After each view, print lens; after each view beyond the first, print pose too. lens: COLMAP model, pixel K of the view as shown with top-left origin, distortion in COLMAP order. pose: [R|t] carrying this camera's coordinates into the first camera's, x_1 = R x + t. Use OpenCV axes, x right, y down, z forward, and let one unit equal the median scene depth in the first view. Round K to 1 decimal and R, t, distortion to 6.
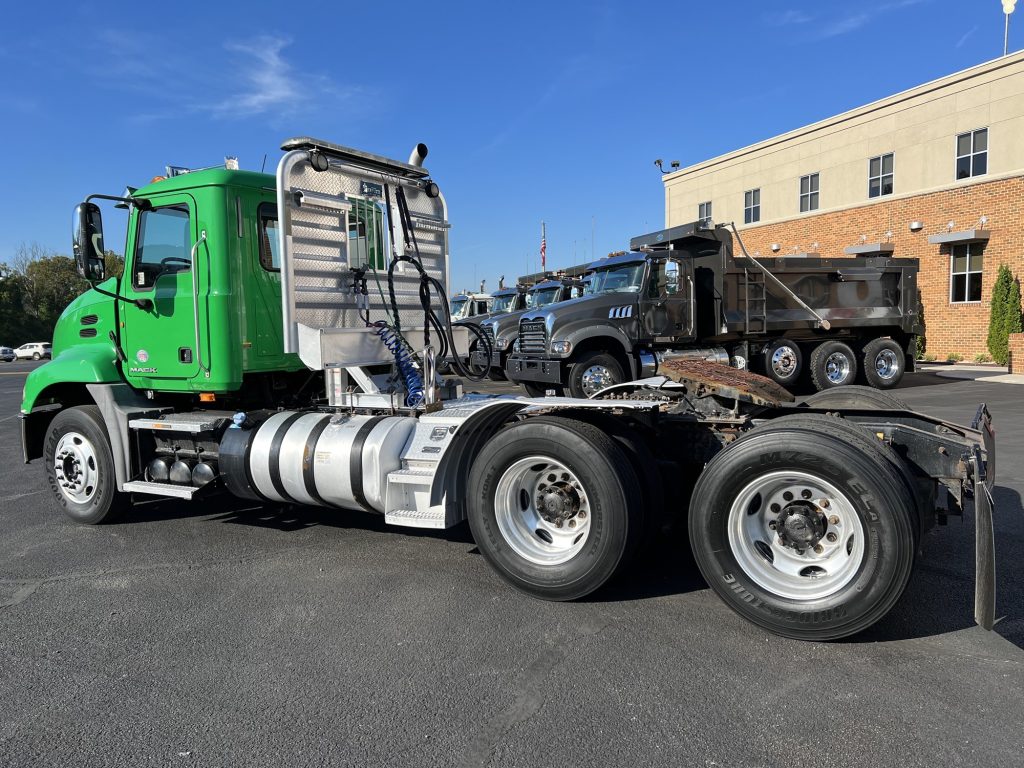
lens RADIAL K [[797.8, 0, 512.0], [0, 797.8, 384.0], [0, 0, 1]] dist [0.073486, -0.098024]
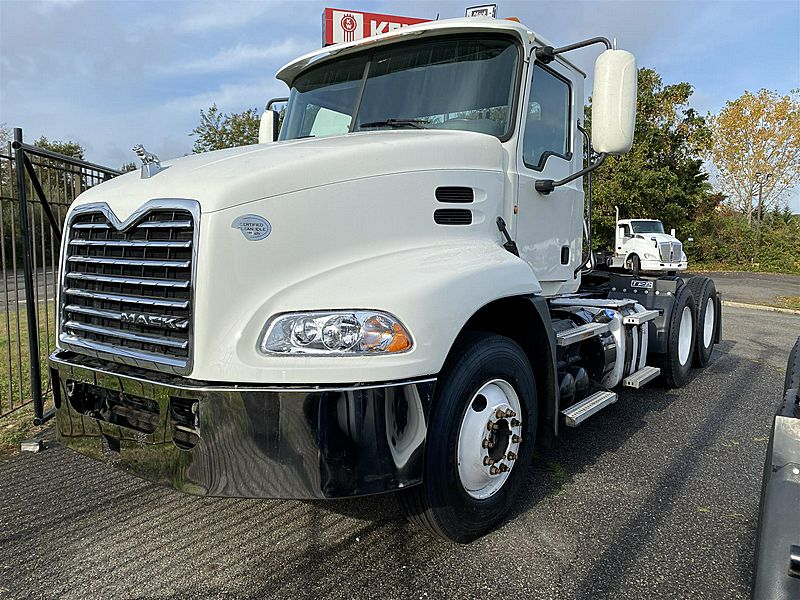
lens RADIAL K [[623.3, 0, 400.0], [0, 623.3, 300.0], [0, 0, 1]] dist [0.073486, -0.098024]
pose [[0.080781, -0.060400, 0.994900, -0.988691], [0.054493, 0.996937, 0.056099, -0.031095], [-0.995241, 0.049683, 0.083825, 1.013728]]
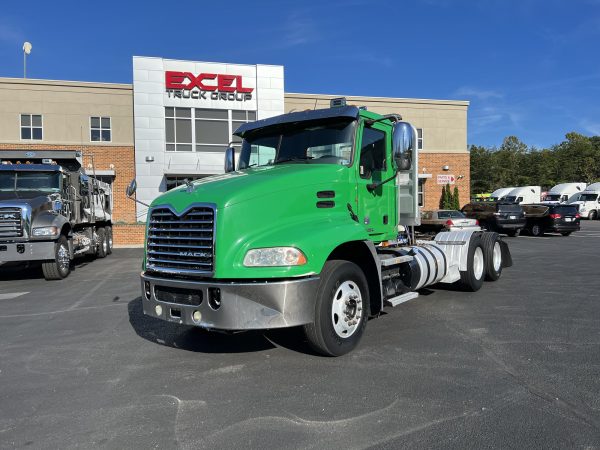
lens RADIAL K [[467.5, 0, 300.0], [0, 467.5, 225.0], [0, 0, 1]] dist [0.073486, -0.098024]
pose [[0.088035, -0.001940, 0.996115, -1.269858], [0.086055, 0.996274, -0.005665, -0.030895], [-0.992393, 0.086220, 0.087874, 0.988040]]
